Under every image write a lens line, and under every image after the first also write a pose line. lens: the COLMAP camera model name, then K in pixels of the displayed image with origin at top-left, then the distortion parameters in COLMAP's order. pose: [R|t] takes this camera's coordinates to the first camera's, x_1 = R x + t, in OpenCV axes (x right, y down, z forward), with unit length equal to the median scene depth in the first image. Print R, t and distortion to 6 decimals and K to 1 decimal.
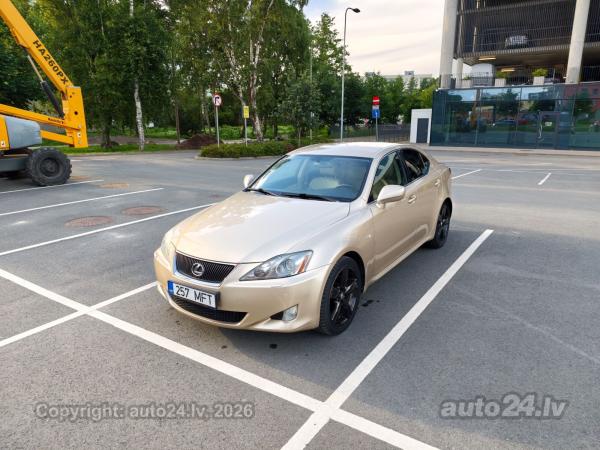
lens RADIAL K [[441.9, 0, 300.0], [0, 441.9, 225.0], [0, 0, 1]] dist [-0.004310, -0.006000]
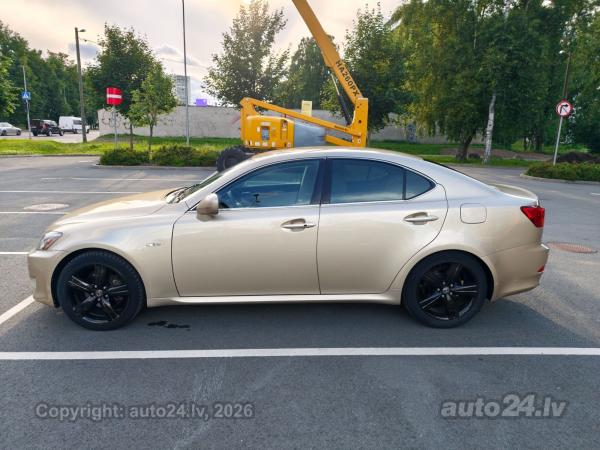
lens RADIAL K [[441.9, 0, 300.0], [0, 441.9, 225.0], [0, 0, 1]] dist [-0.004310, -0.006000]
pose [[0.572143, 0.182311, -0.799634, 0.344909], [-0.209504, 0.975122, 0.072420, -0.046621], [0.792944, 0.126092, 0.596105, 0.240132]]
